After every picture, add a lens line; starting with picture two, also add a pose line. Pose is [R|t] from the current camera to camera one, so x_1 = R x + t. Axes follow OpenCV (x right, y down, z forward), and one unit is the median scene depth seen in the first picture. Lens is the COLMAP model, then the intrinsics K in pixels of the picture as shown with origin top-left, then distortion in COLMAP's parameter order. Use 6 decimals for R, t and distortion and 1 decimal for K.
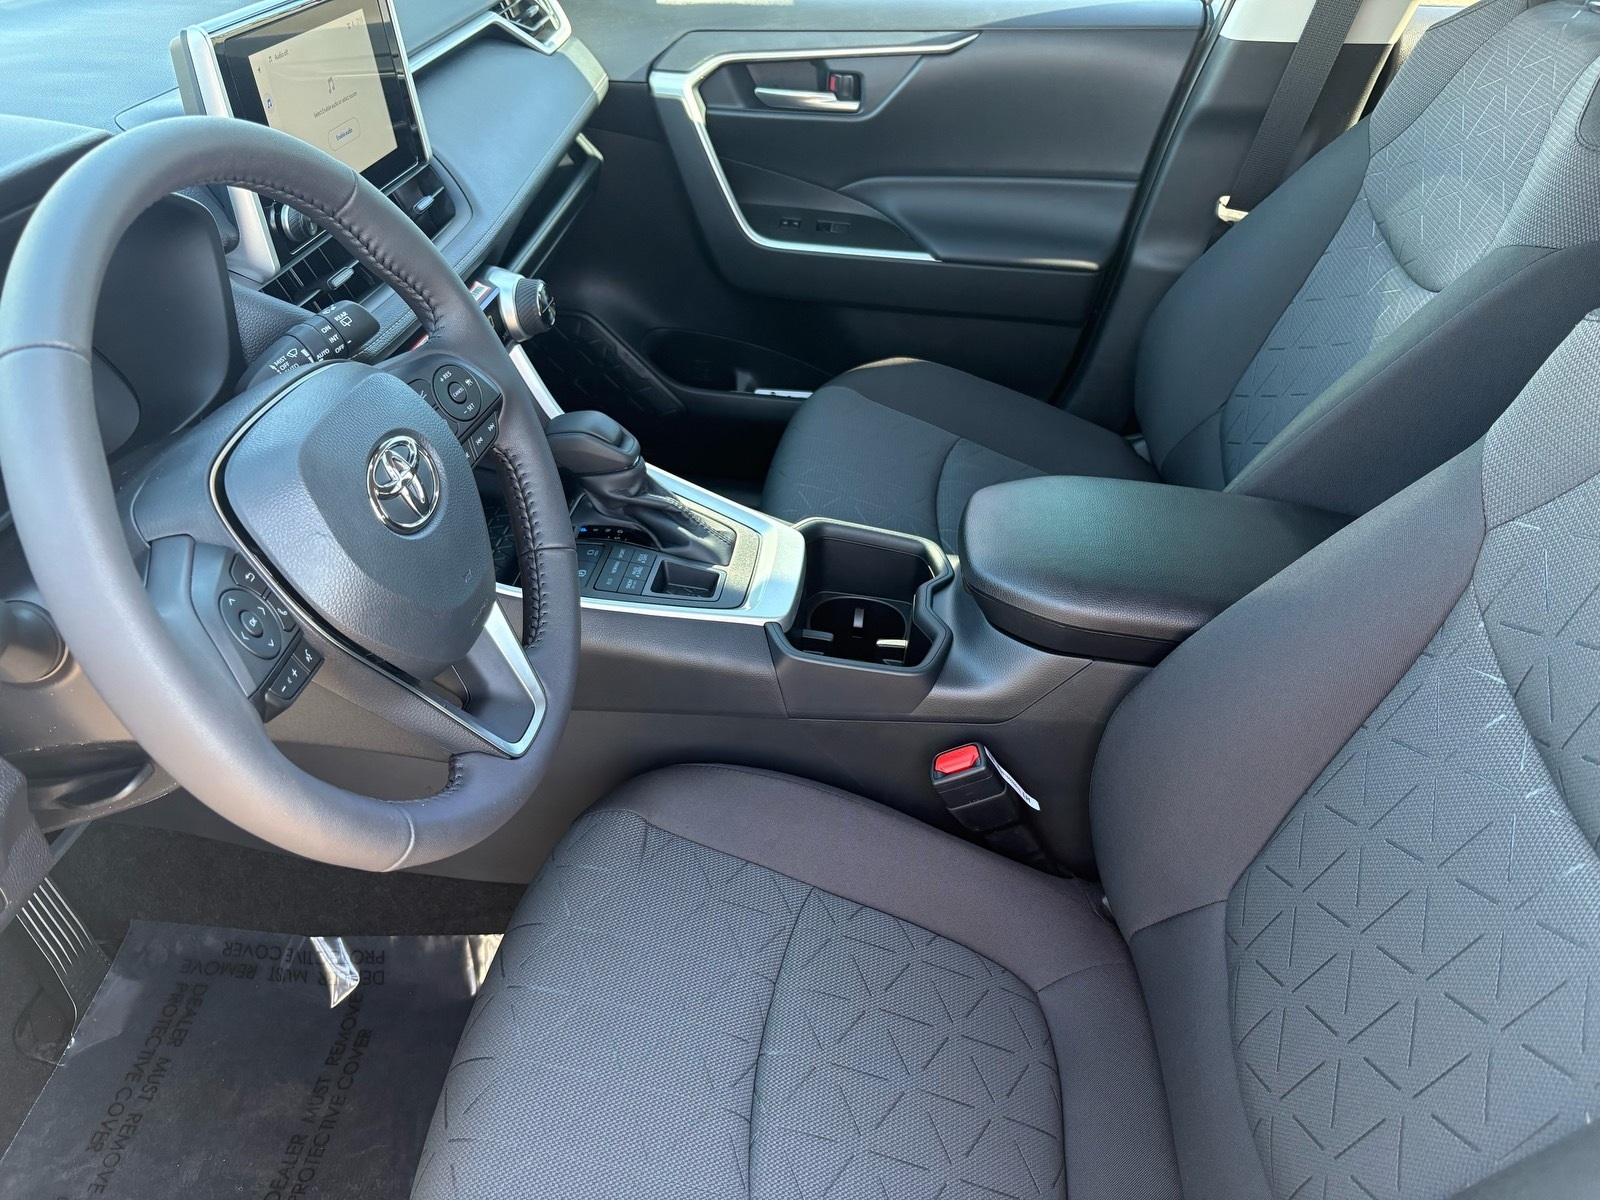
lens RADIAL K [[1240.1, 0, 807.6], [0, 1240.1, 613.4], [0, 0, 1]] dist [0.022885, -0.018350]
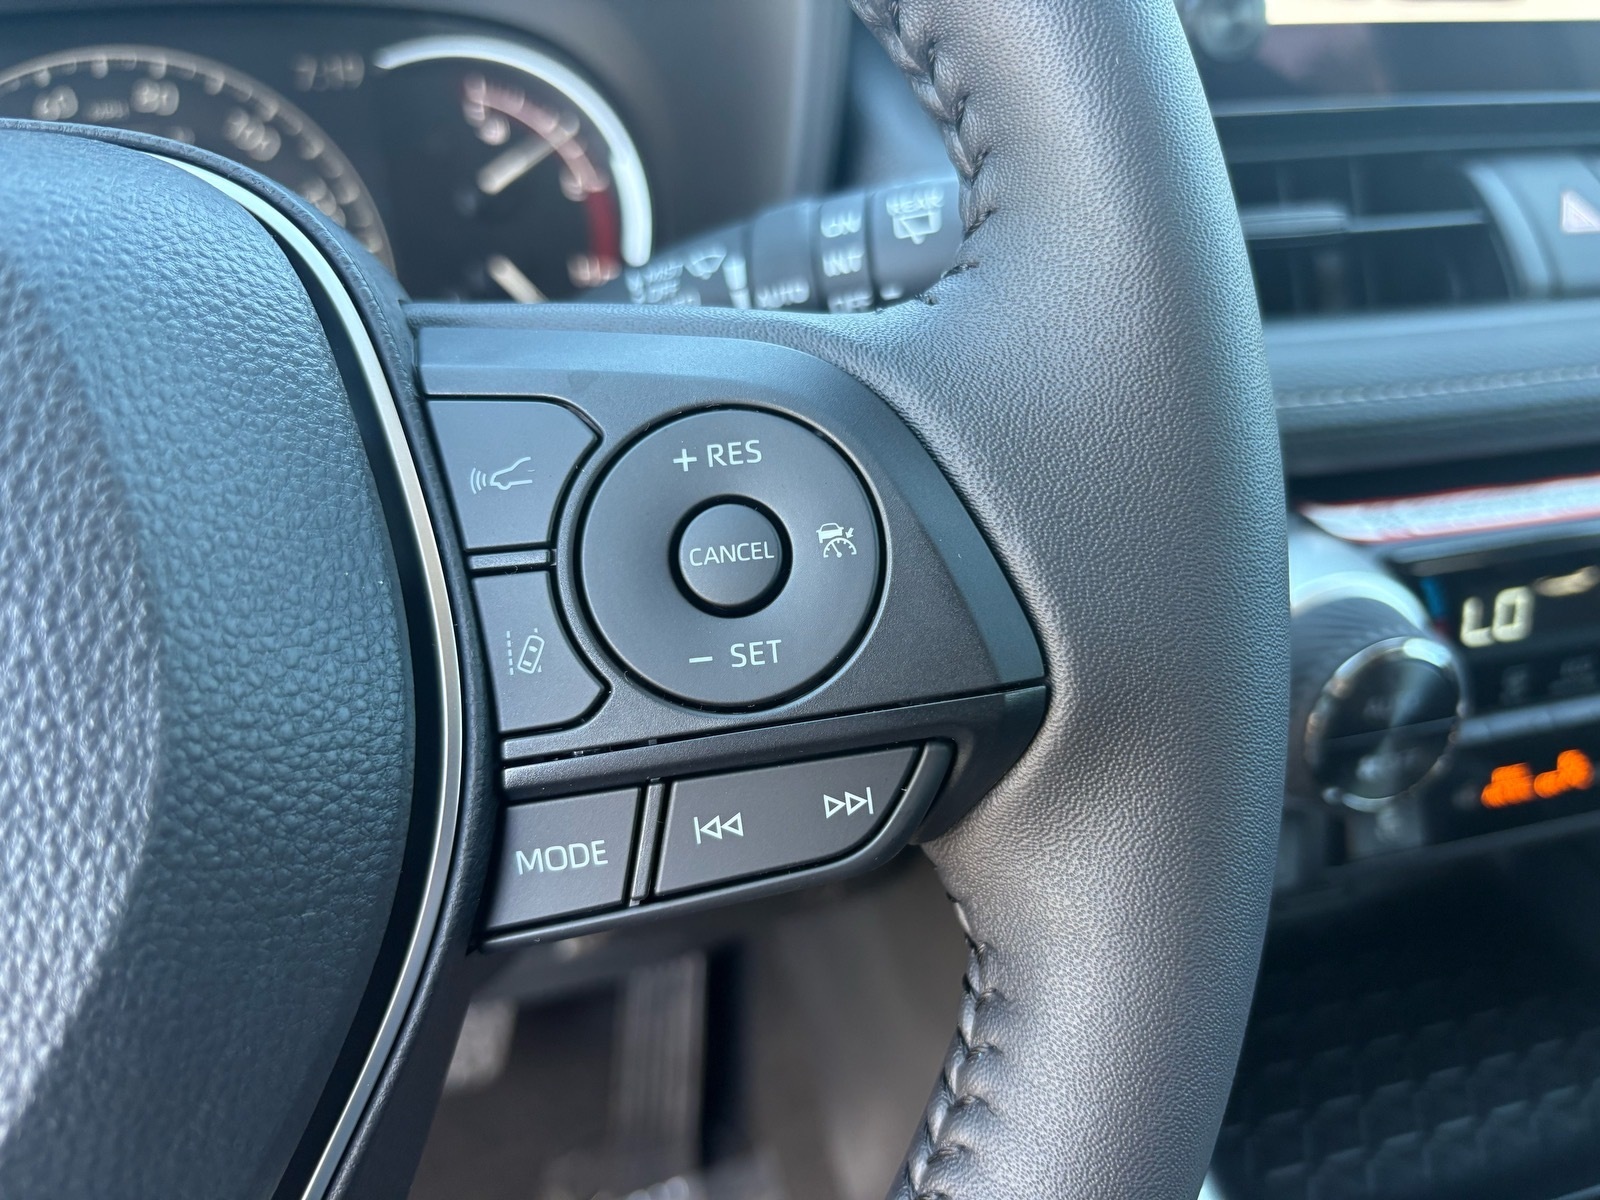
lens RADIAL K [[1240.1, 0, 804.9], [0, 1240.1, 583.0], [0, 0, 1]] dist [0.022885, -0.018350]
pose [[0.365164, 0.381465, -0.849199, -0.078959], [-0.506669, 0.846694, 0.162467, -0.142305], [0.780988, 0.370936, 0.502459, 0.622393]]
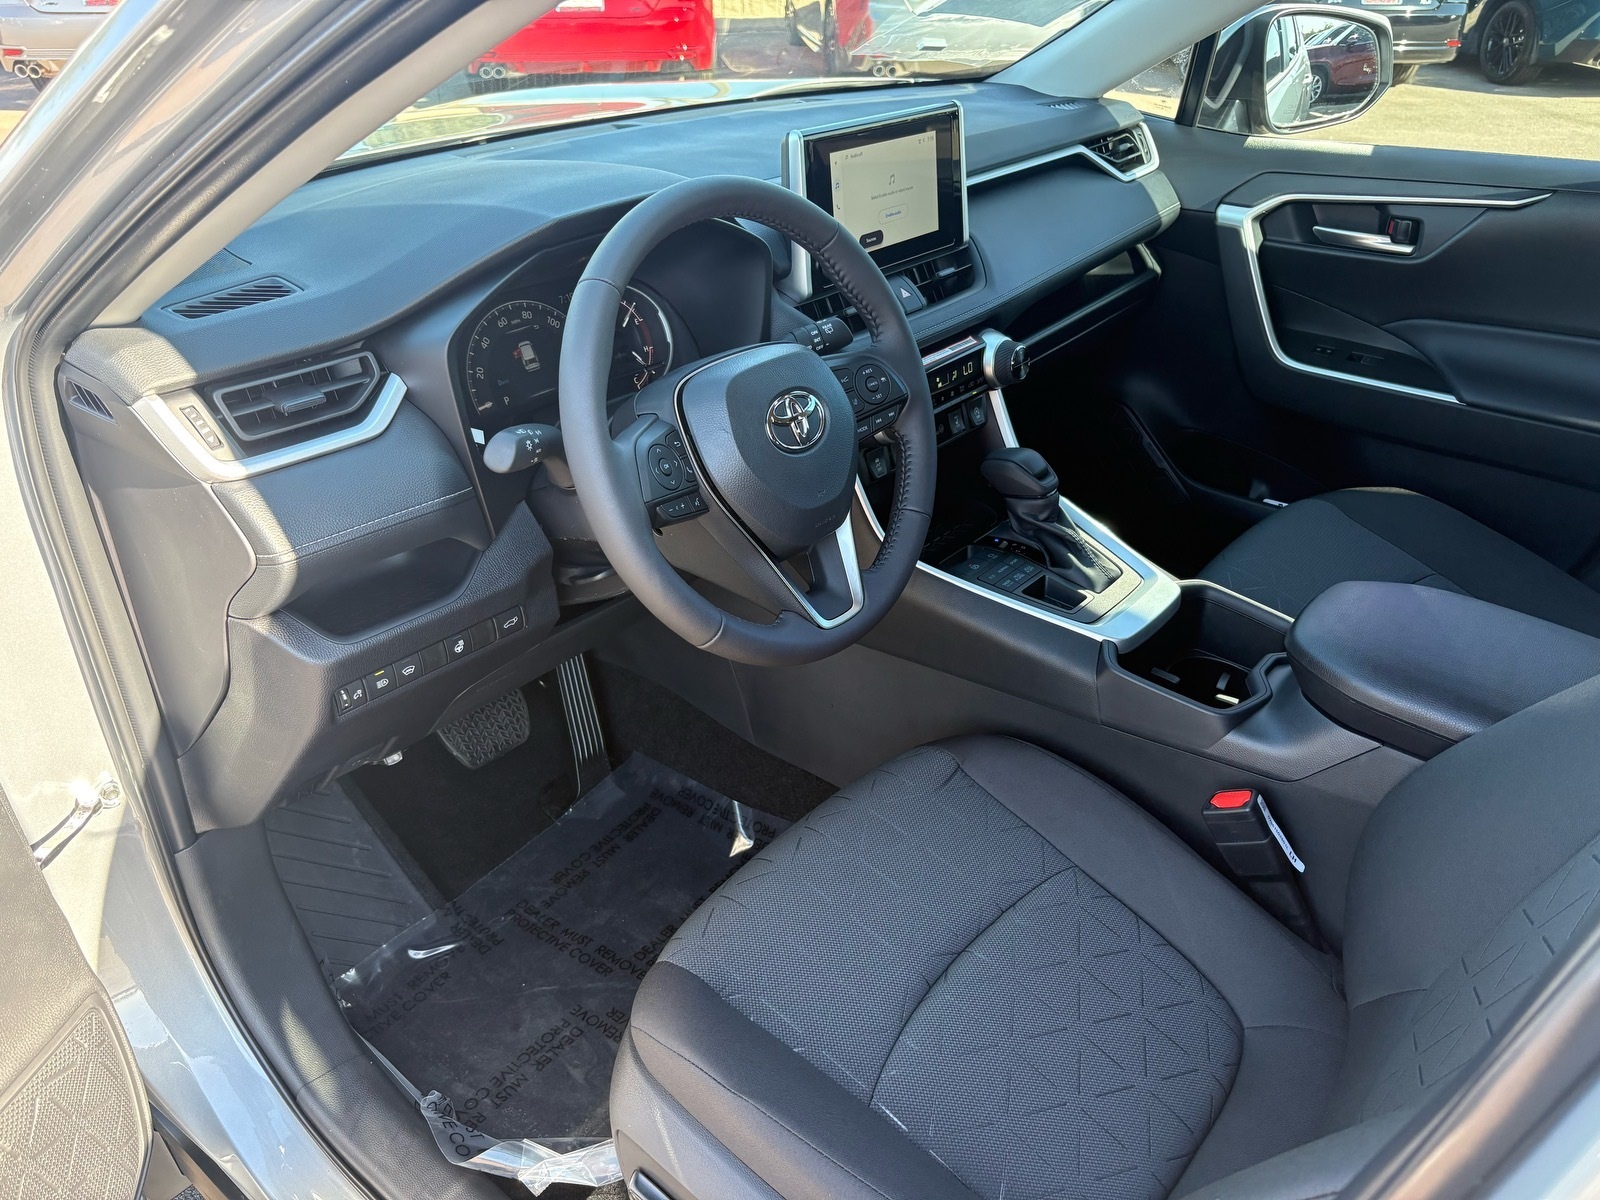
lens RADIAL K [[1240.1, 0, 794.8], [0, 1240.1, 610.1], [0, 0, 1]] dist [0.022885, -0.018350]
pose [[0.839751, 0.240527, -0.486790, 0.270546], [-0.289447, 0.956826, -0.026542, 0.091186], [0.459390, 0.163188, 0.873116, -0.163068]]
